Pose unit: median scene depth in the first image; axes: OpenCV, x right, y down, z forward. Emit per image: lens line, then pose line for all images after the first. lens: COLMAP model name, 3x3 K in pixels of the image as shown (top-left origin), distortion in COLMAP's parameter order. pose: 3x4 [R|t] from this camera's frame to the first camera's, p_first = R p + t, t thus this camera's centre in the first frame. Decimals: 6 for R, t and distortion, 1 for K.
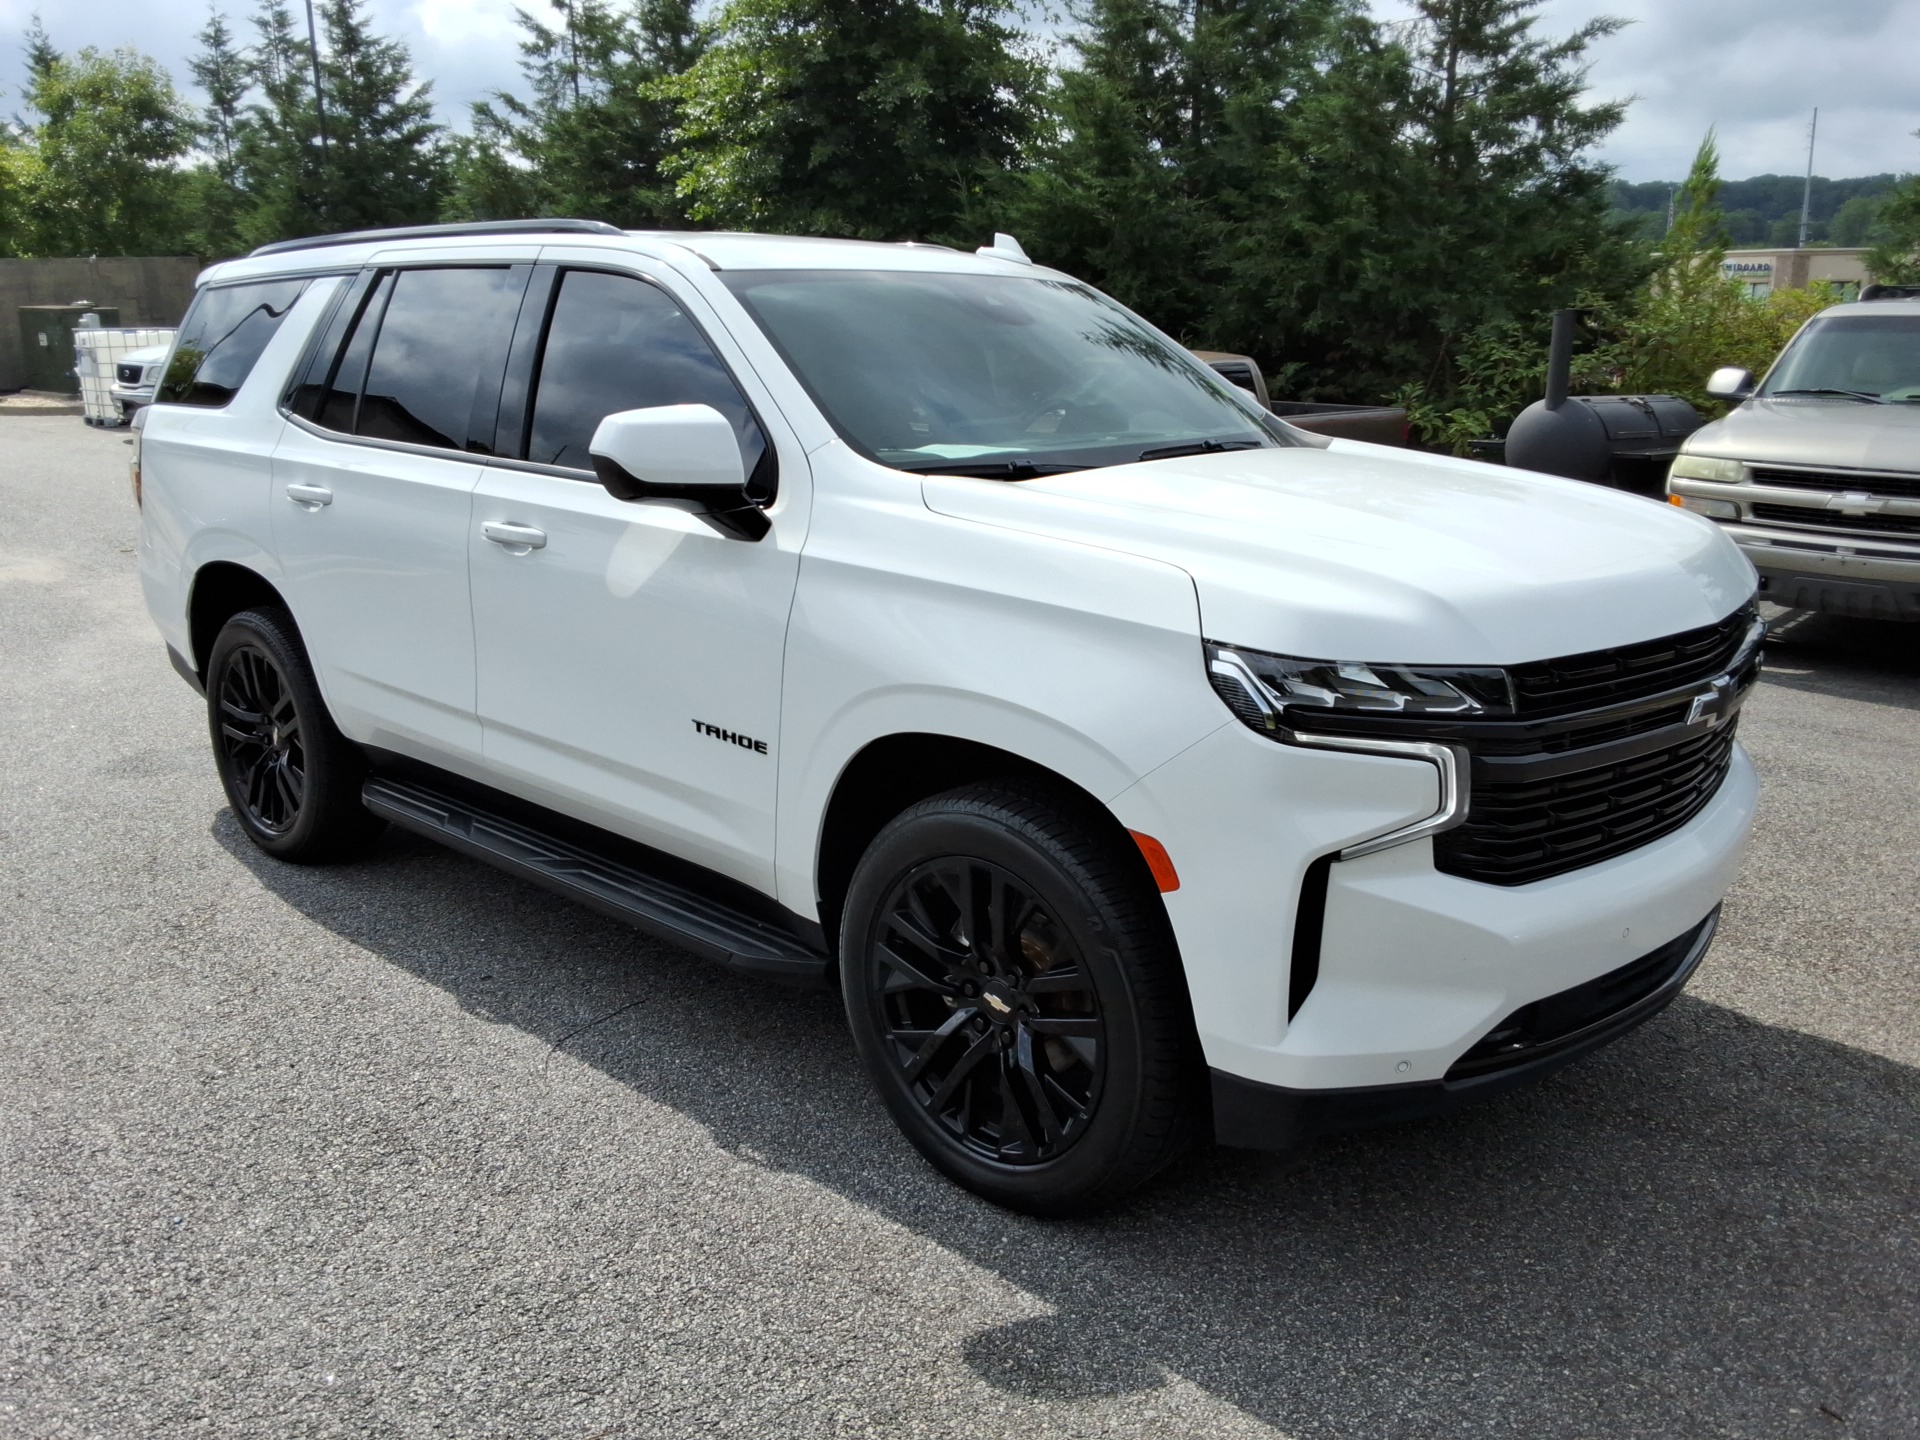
lens RADIAL K [[1544.7, 0, 954.8], [0, 1544.7, 733.1], [0, 0, 1]] dist [0.107807, -0.176241]
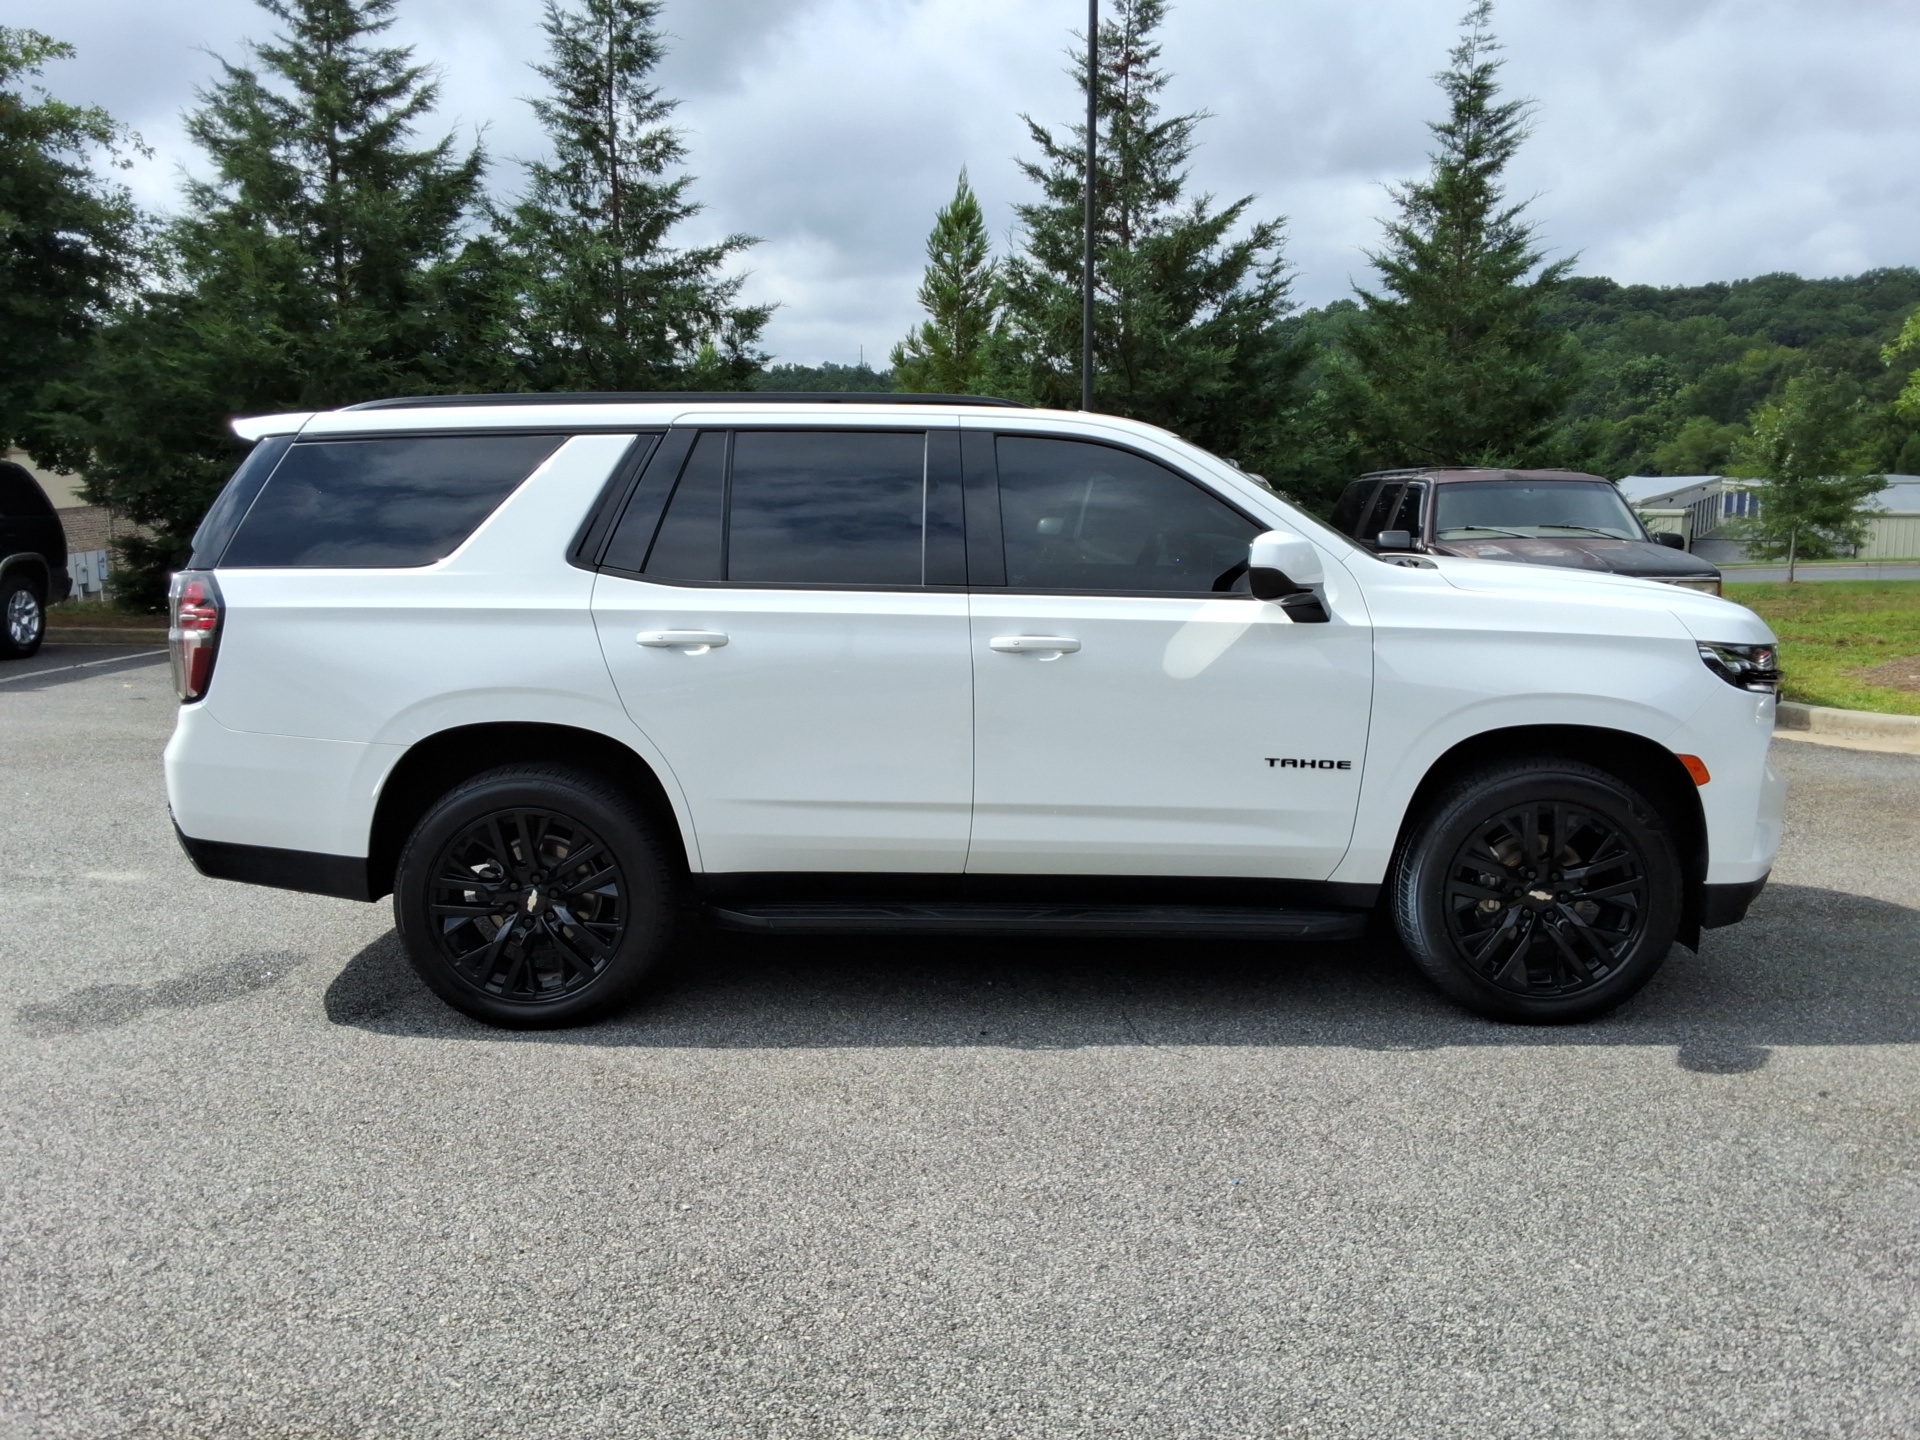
lens RADIAL K [[1544.7, 0, 973.1], [0, 1544.7, 714.3], [0, 0, 1]] dist [0.107807, -0.176241]
pose [[0.751194, -0.100041, 0.652456, -1.142152], [0.170552, 0.984300, -0.045439, -0.026353], [-0.637667, 0.145411, 0.756463, 0.114762]]
